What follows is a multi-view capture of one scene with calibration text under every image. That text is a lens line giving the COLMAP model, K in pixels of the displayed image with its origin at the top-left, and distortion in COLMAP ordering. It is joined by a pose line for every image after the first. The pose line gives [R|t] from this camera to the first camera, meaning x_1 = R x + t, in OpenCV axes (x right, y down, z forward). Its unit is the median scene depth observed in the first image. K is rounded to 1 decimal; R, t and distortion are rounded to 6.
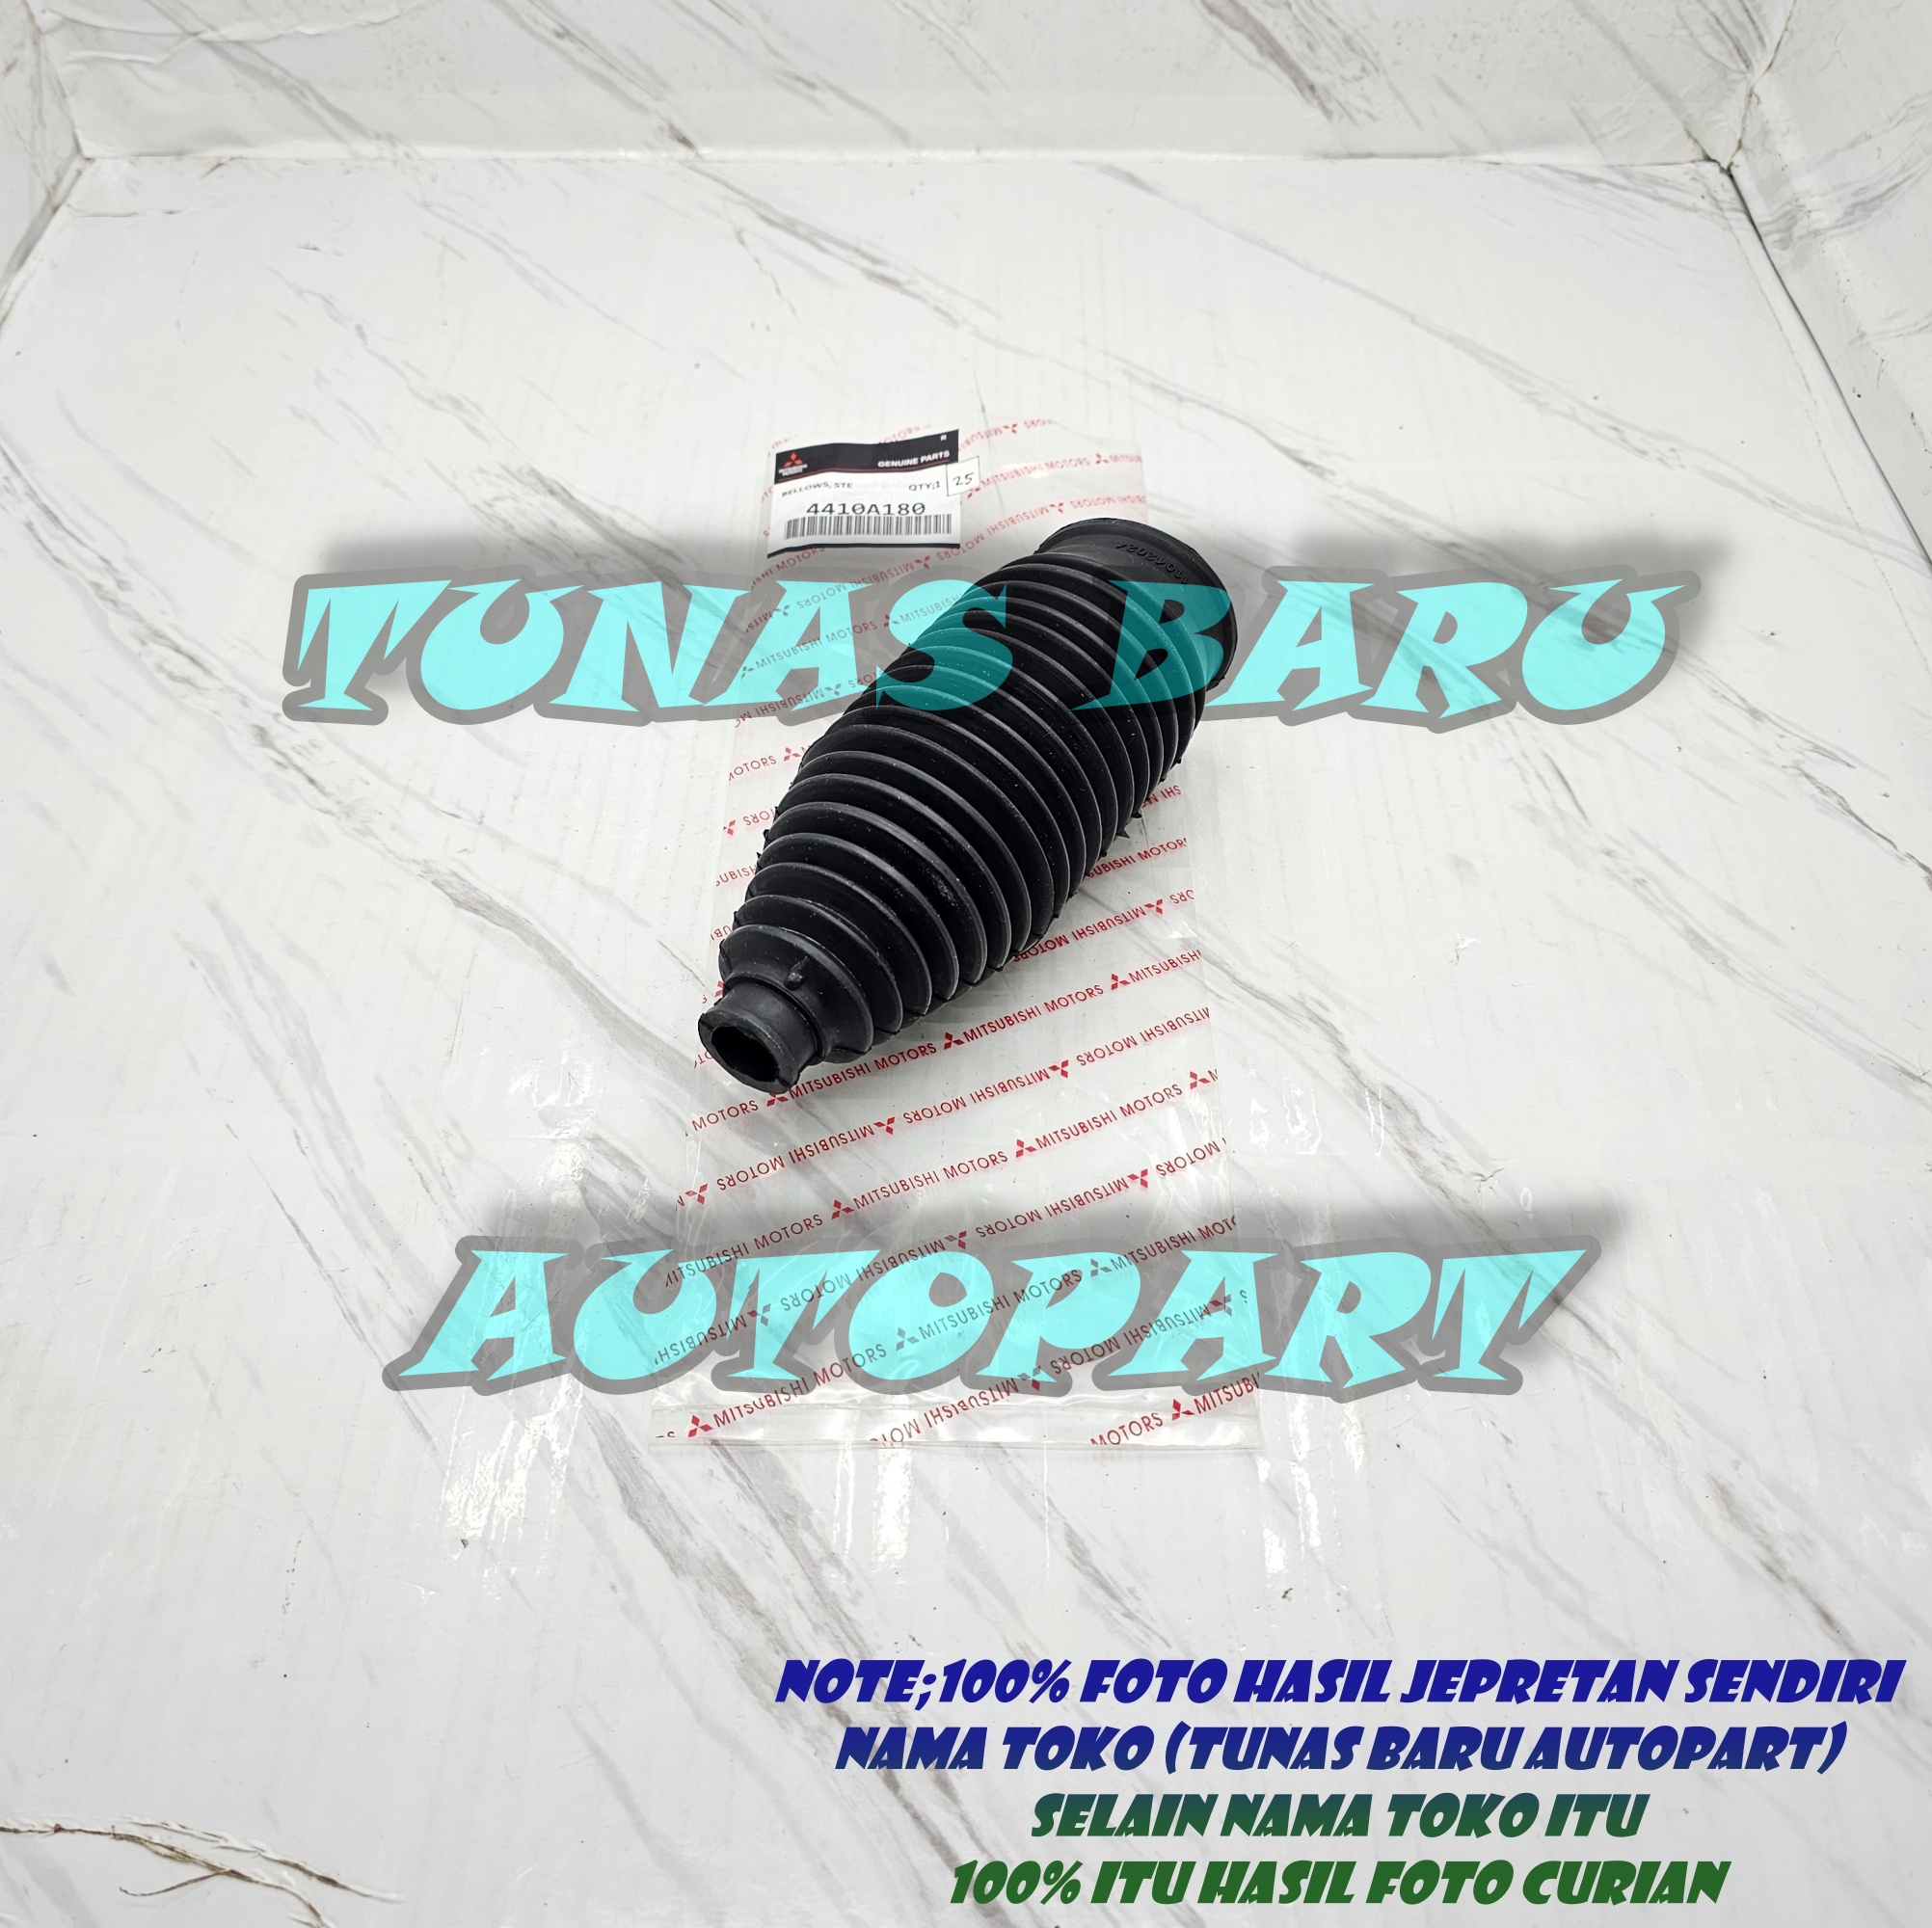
lens RADIAL K [[1770.5, 0, 952.5], [0, 1770.5, 969.5], [0, 0, 1]] dist [0.000746, 0.000000]
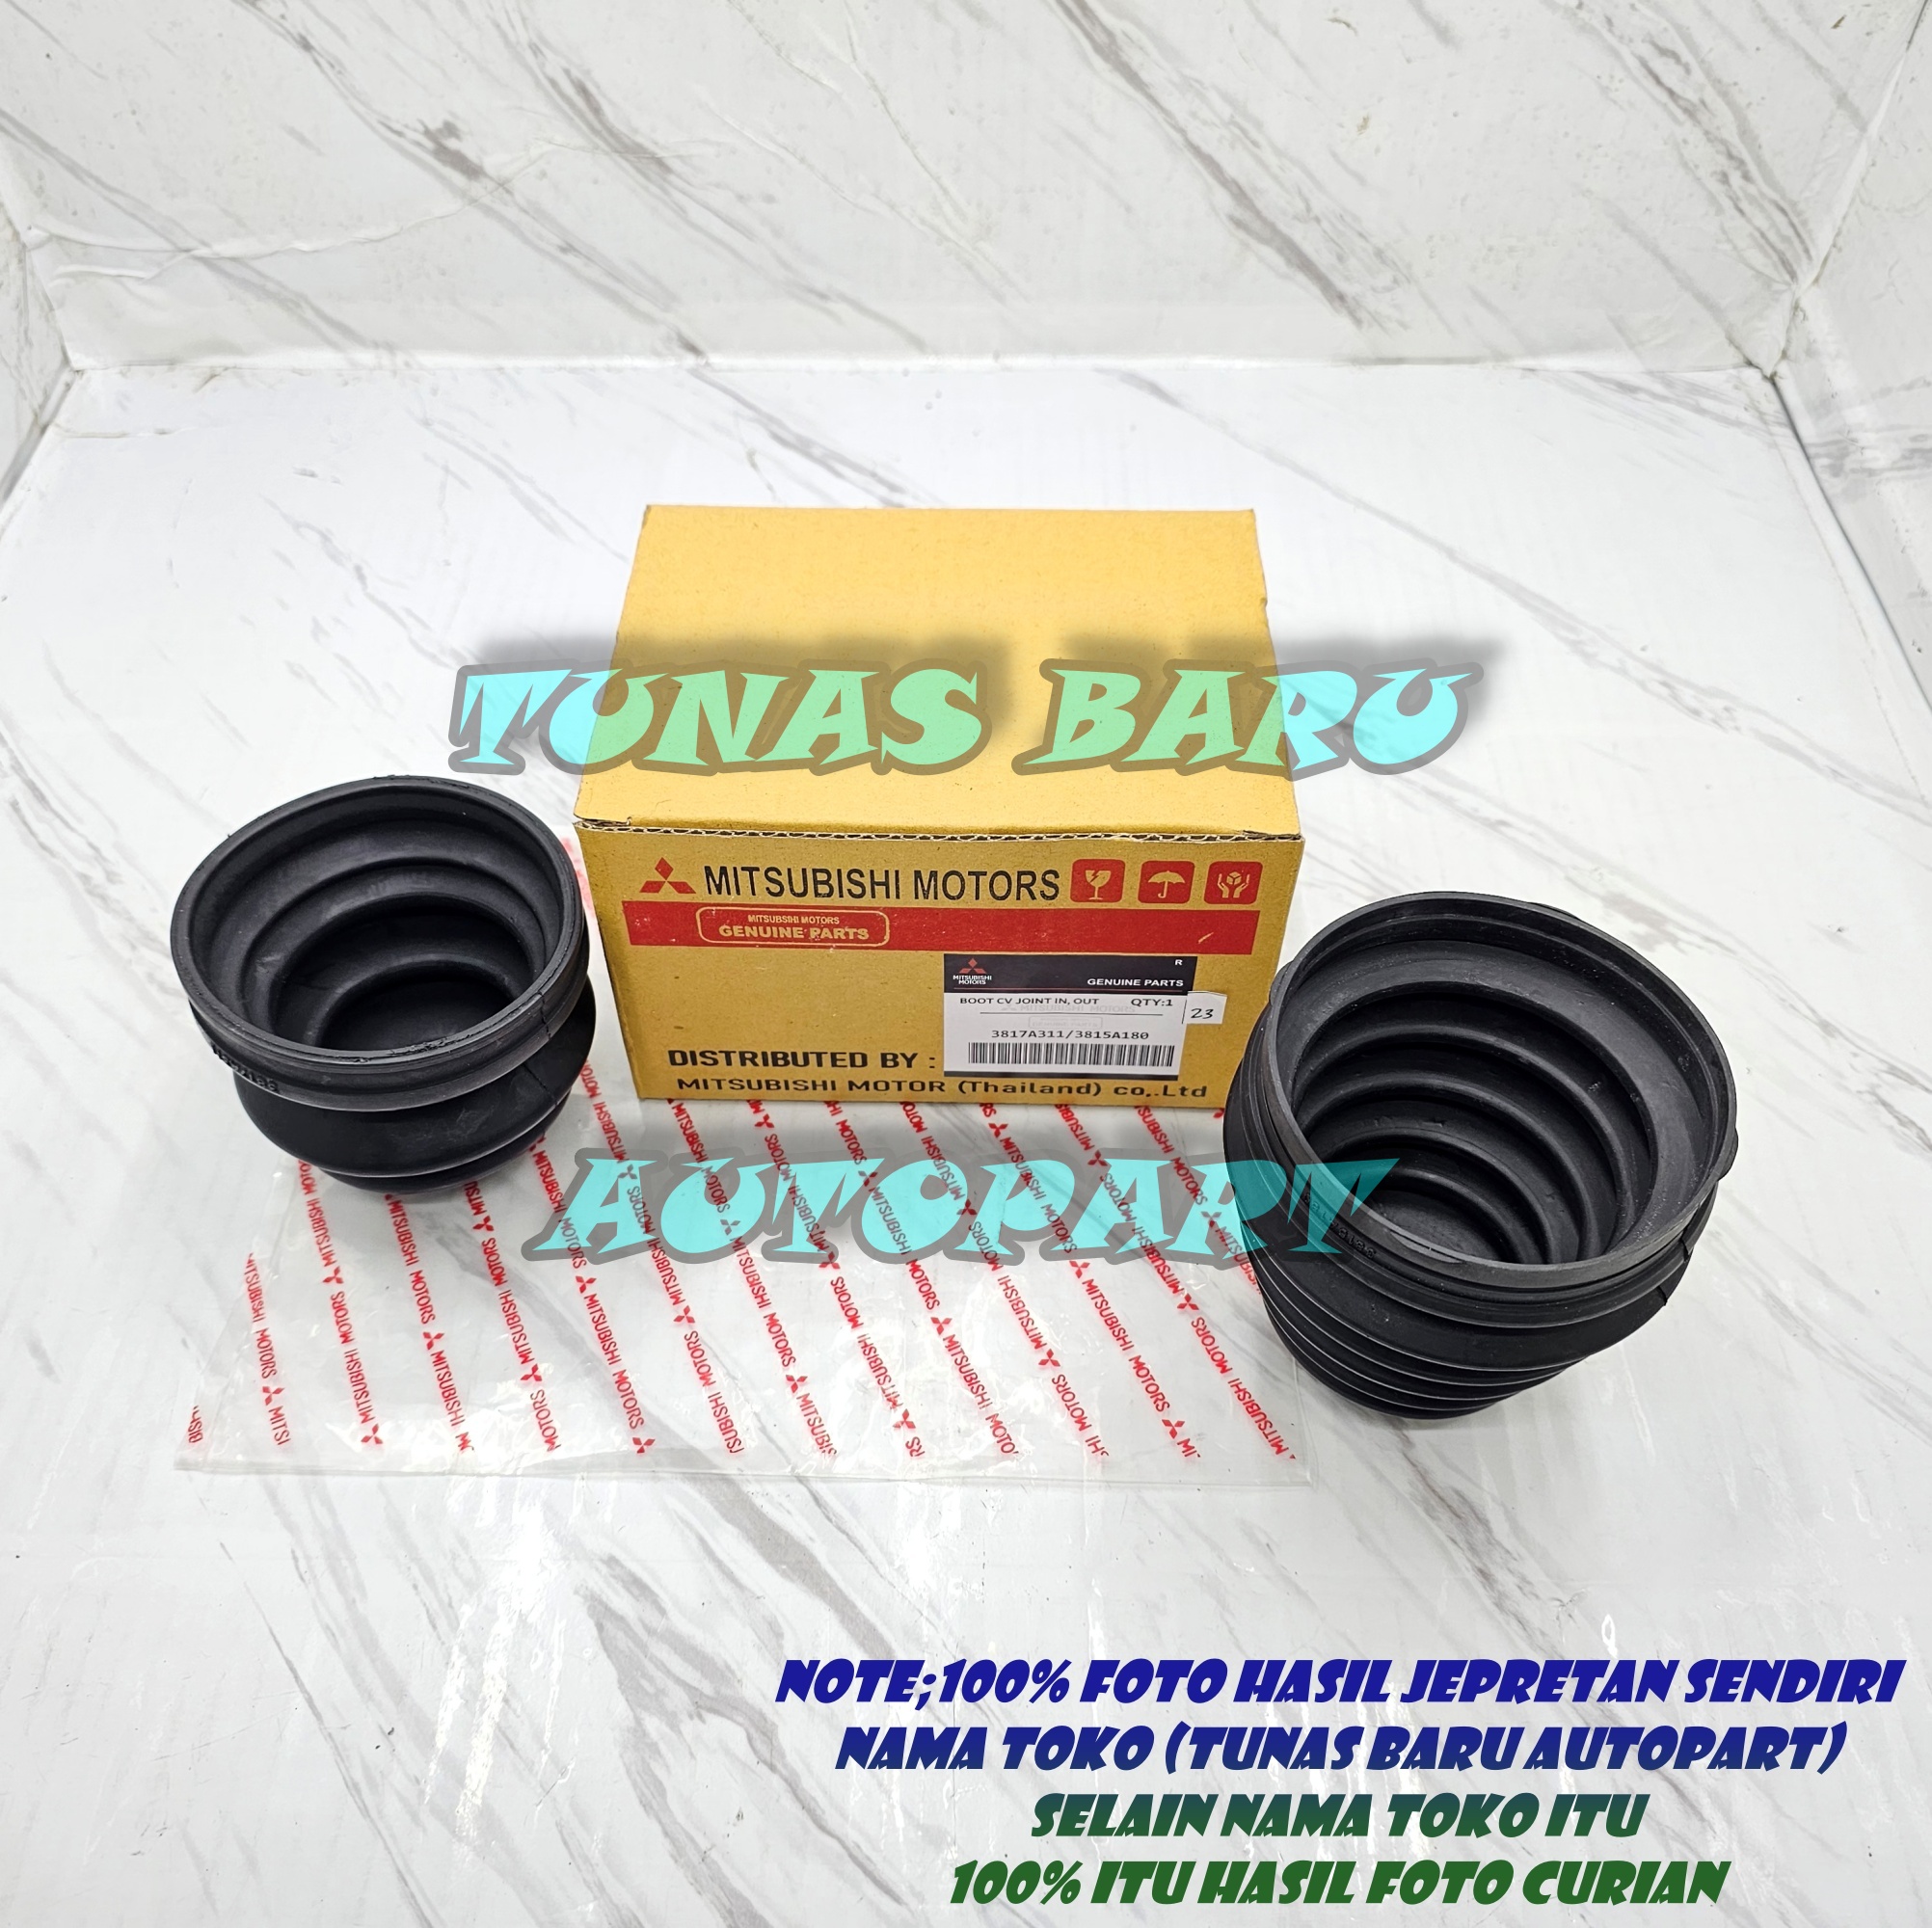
lens RADIAL K [[1770.5, 0, 950.1], [0, 1770.5, 964.8], [0, 0, 1]] dist [0.000746, 0.000000]
pose [[0.999986, -0.005257, -0.000438, -0.015141], [0.005253, 0.999954, -0.007990, -0.153846], [0.000480, 0.007988, 0.999968, 0.042491]]
